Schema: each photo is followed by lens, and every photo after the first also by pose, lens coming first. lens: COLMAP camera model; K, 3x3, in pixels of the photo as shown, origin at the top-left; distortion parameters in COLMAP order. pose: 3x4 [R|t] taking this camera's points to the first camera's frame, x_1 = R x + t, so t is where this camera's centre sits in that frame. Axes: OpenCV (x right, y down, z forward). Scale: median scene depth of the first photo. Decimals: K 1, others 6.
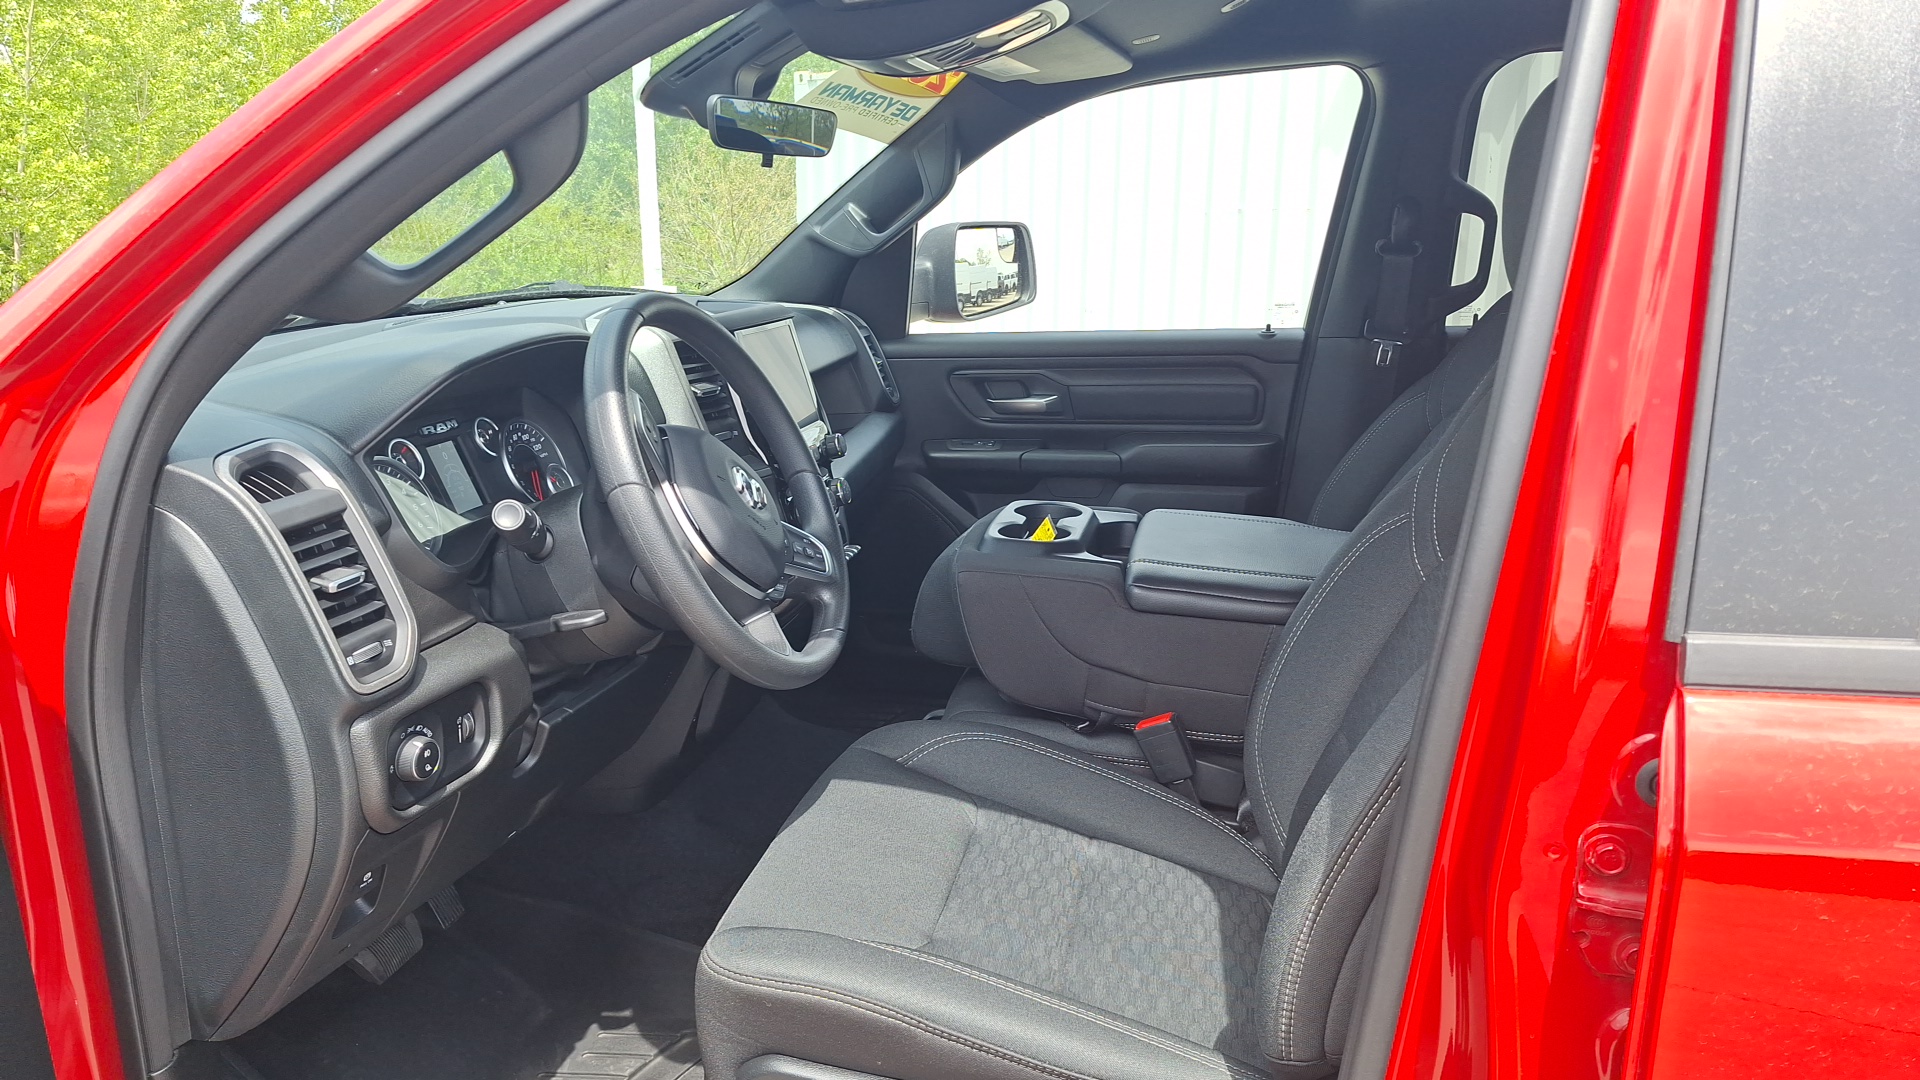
lens RADIAL K [[1295.5, 0, 951.0], [0, 1295.5, 542.3], [0, 0, 1]] dist [0.054522, -0.044659]
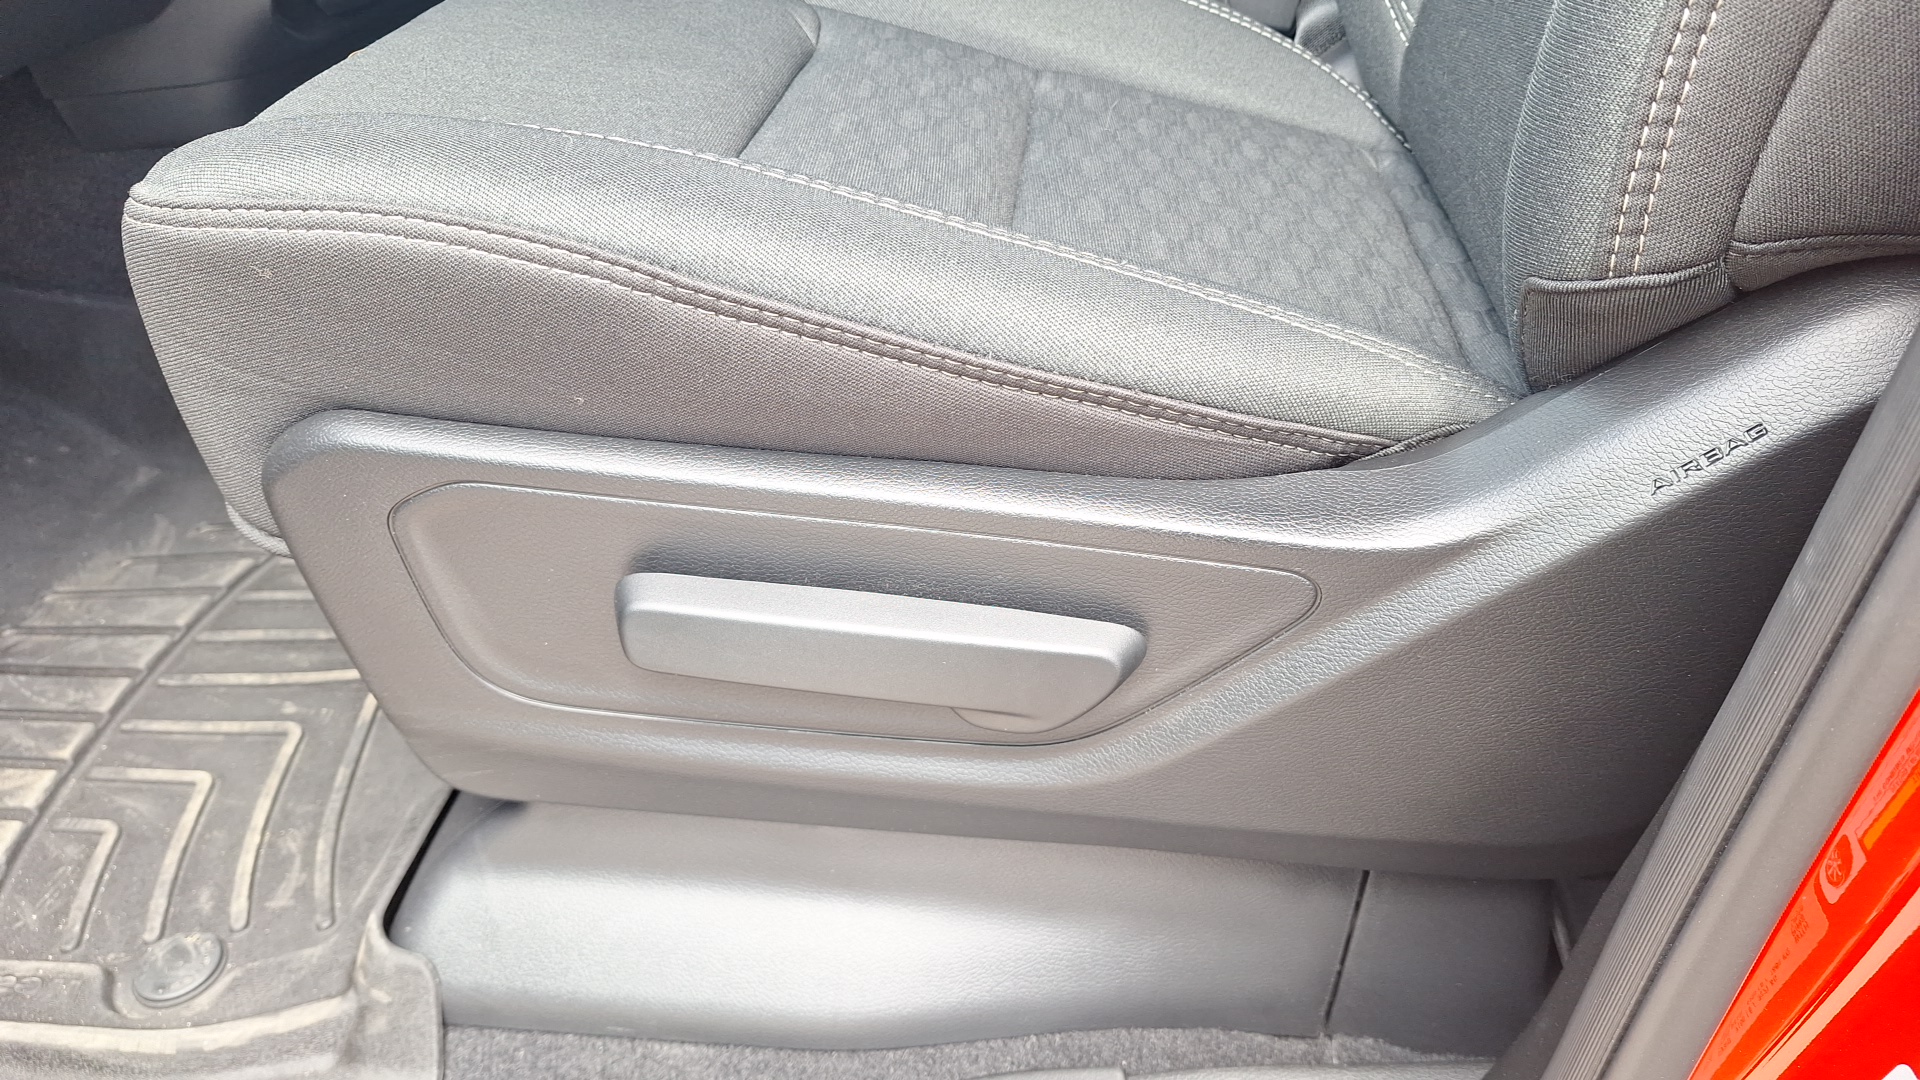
lens RADIAL K [[1295.5, 0, 951.0], [0, 1295.5, 542.3], [0, 0, 1]] dist [0.054522, -0.044659]
pose [[0.995351, -0.074219, 0.061381, 0.027338], [0.049367, 0.940378, 0.336530, 0.255327], [-0.082698, -0.331935, 0.939670, 0.489583]]
